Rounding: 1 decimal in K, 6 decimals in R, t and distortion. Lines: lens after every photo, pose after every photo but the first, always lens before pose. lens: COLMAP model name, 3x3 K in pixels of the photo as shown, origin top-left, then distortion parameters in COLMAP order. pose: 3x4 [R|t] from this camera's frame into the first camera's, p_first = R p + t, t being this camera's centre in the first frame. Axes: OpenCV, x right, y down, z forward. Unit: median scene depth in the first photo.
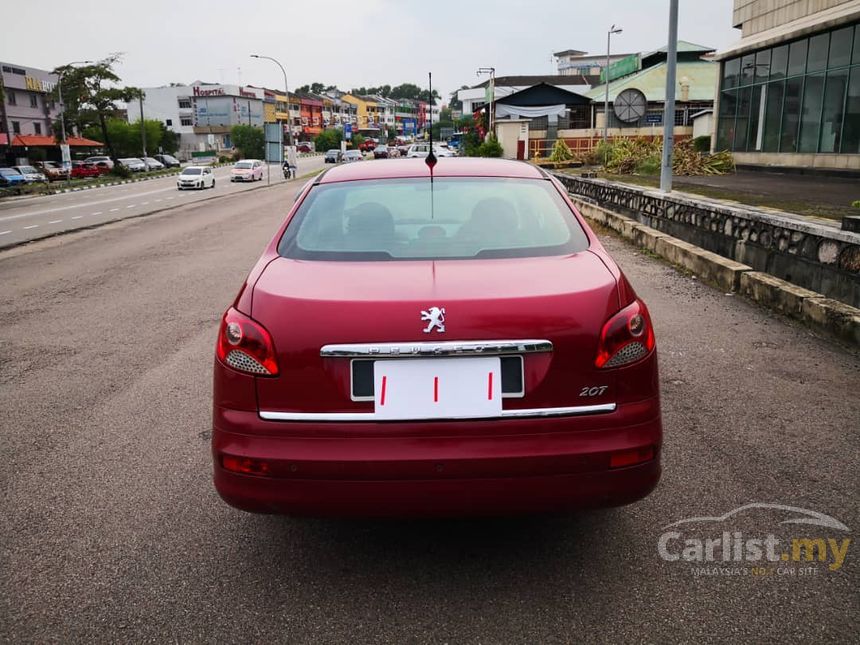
lens RADIAL K [[729.7, 0, 426.1], [0, 729.7, 321.8], [0, 0, 1]] dist [0.010368, -0.034024]
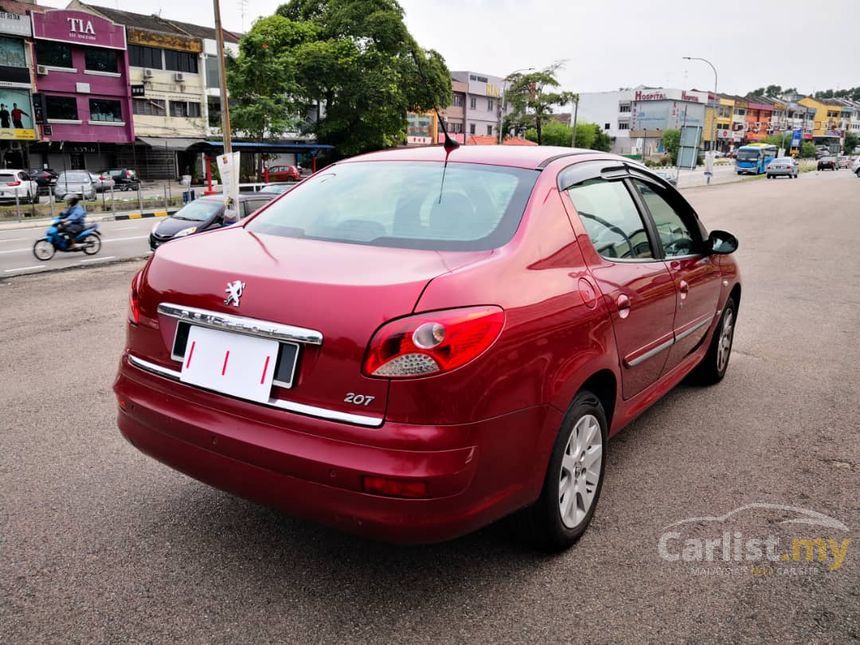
lens RADIAL K [[729.7, 0, 427.4], [0, 729.7, 320.0], [0, 0, 1]] dist [0.010368, -0.034024]
pose [[0.827690, 0.153308, -0.539838, 0.101282], [-0.158579, 0.986650, 0.037063, -0.005897], [0.538314, 0.054930, 0.840952, 0.041427]]
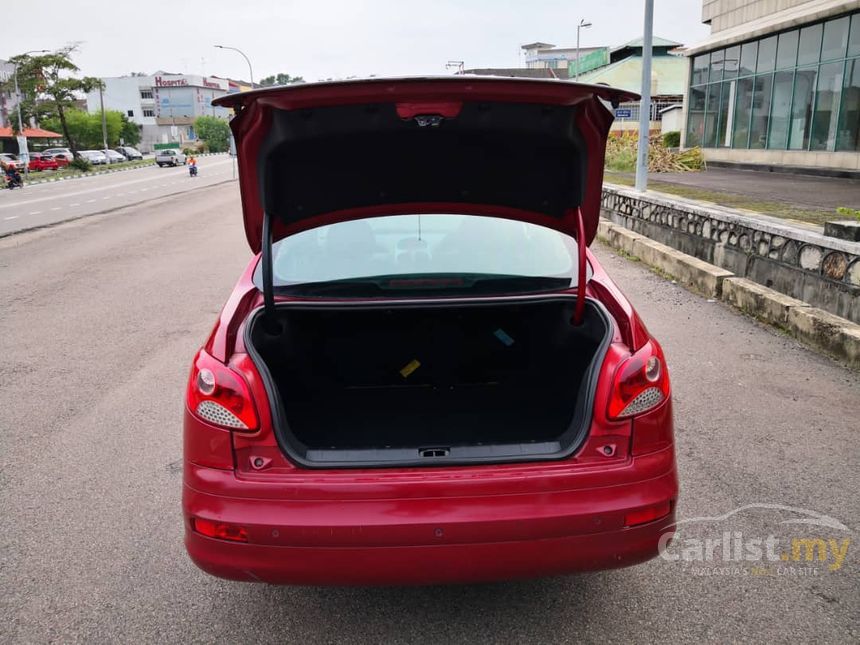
lens RADIAL K [[729.7, 0, 423.5], [0, 729.7, 323.5], [0, 0, 1]] dist [0.010368, -0.034024]
pose [[0.999162, -0.005792, 0.040507, -0.004753], [0.005251, 0.999896, 0.013467, -0.009152], [-0.040580, -0.013243, 0.999089, 0.014072]]
